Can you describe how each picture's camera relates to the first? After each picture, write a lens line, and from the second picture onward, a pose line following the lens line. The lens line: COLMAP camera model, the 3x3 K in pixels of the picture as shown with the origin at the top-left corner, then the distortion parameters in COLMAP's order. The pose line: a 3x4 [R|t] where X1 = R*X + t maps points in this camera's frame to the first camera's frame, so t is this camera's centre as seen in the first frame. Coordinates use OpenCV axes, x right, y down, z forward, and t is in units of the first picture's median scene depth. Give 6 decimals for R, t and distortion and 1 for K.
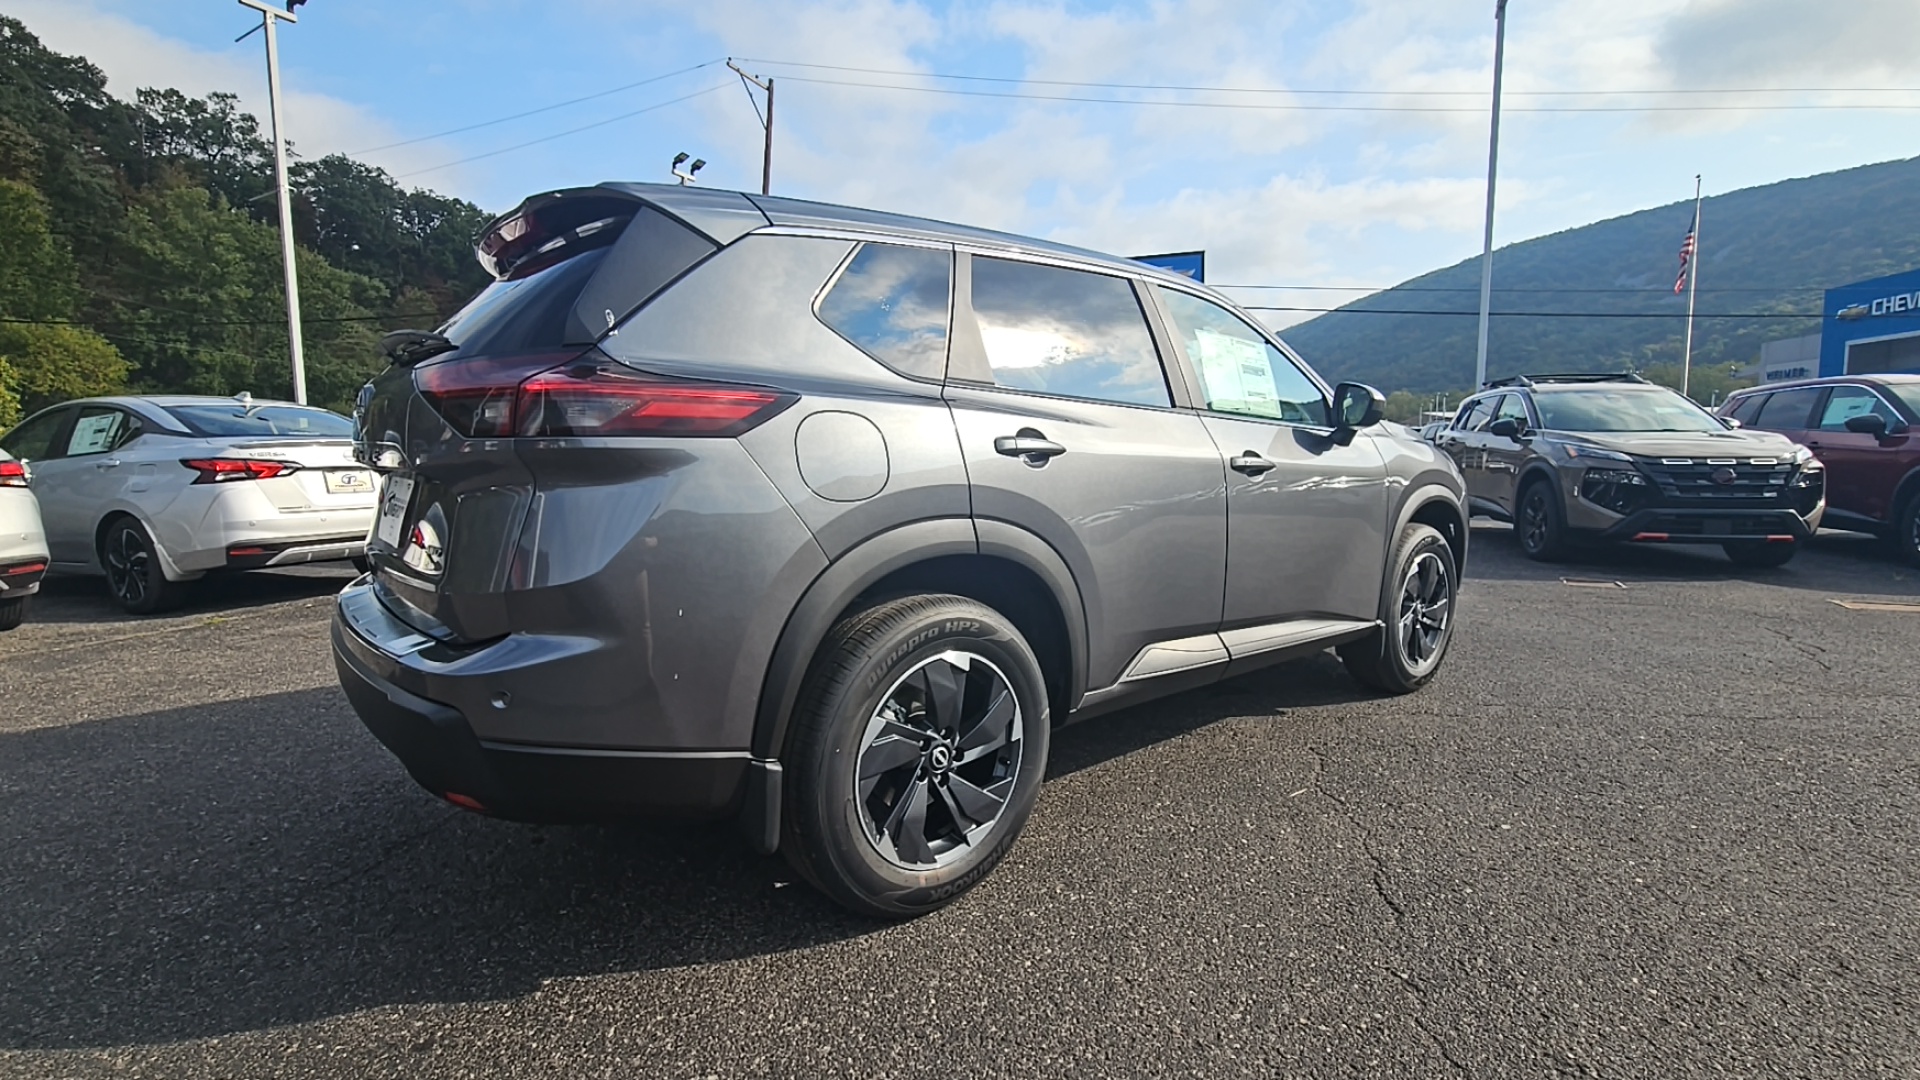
lens RADIAL K [[859.2, 0, 975.2], [0, 859.2, 545.3], [0, 0, 1]] dist [0.014254, -0.010850]
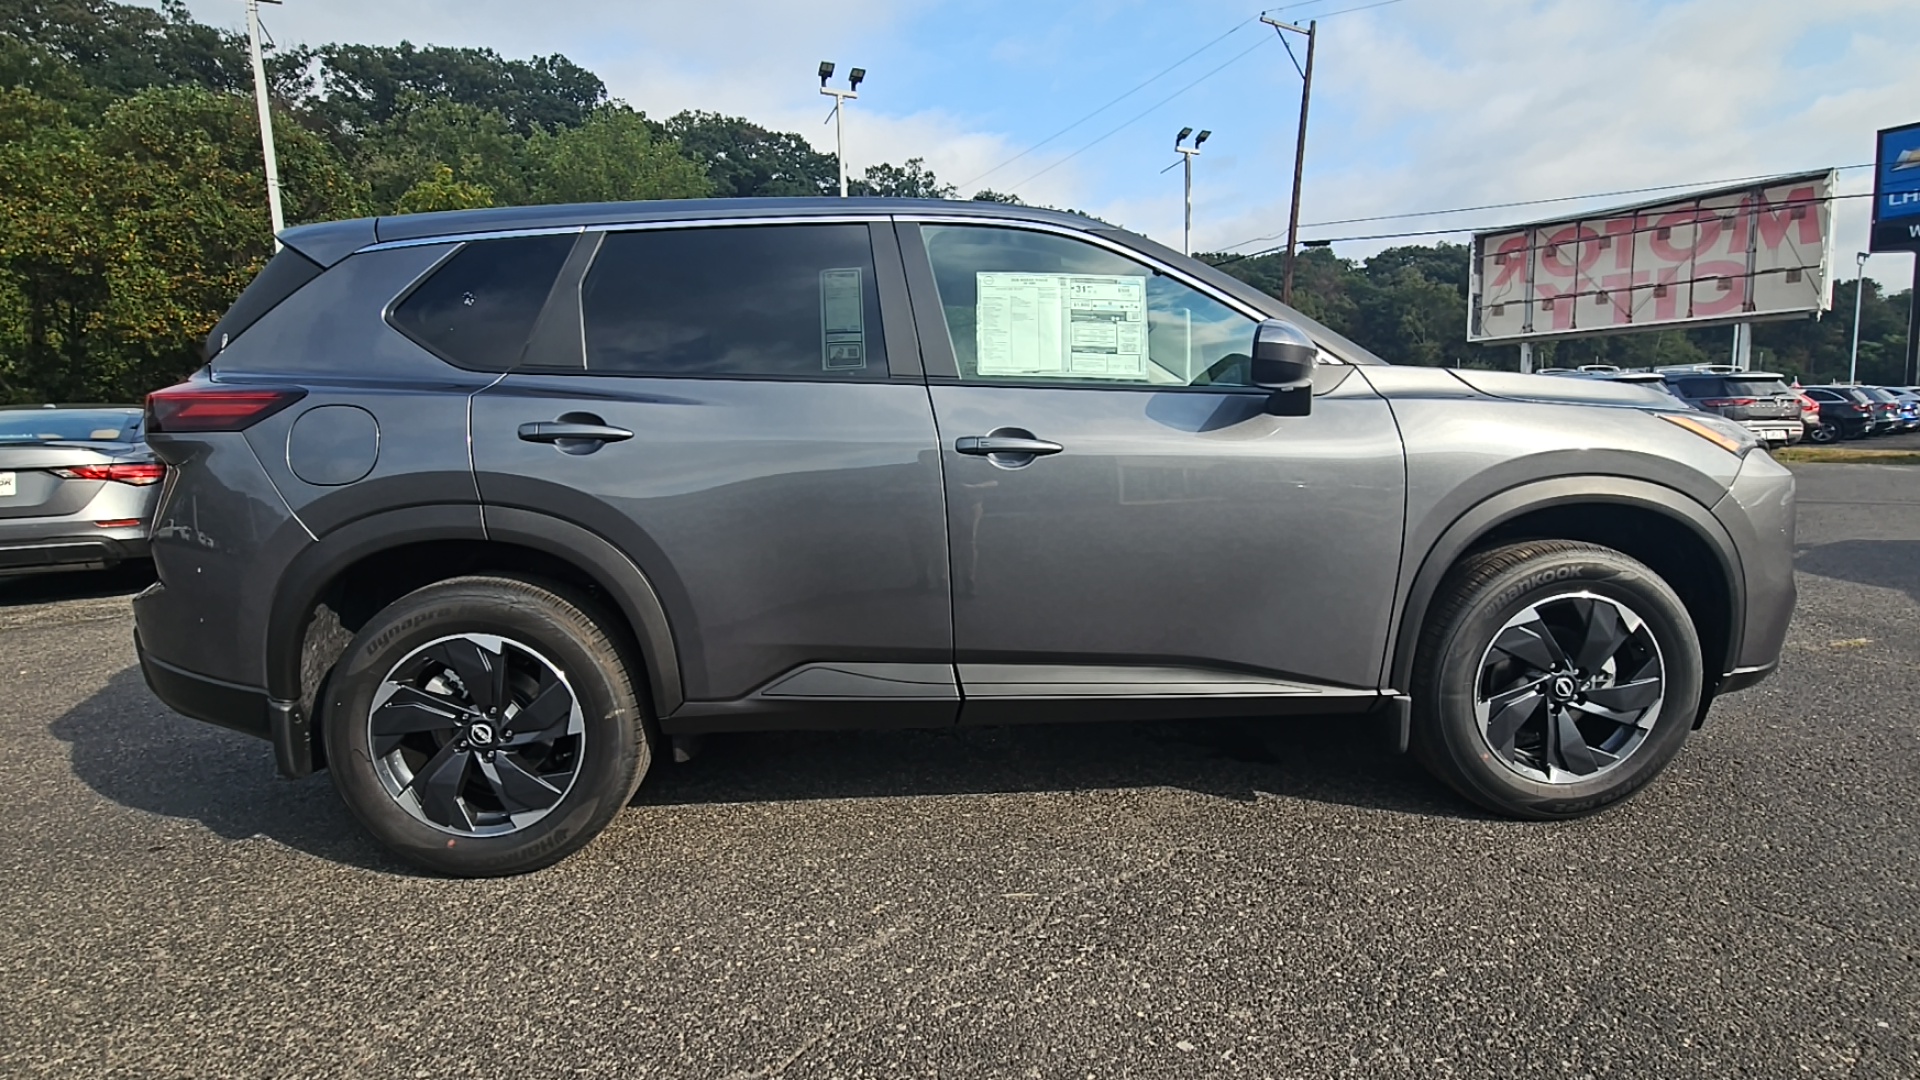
lens RADIAL K [[859.2, 0, 949.0], [0, 859.2, 544.6], [0, 0, 1]] dist [0.014254, -0.010850]
pose [[0.789438, 0.064018, -0.610483, 0.660014], [-0.048001, 0.997939, 0.042577, -0.034410], [0.611951, -0.004308, 0.790884, 0.335958]]
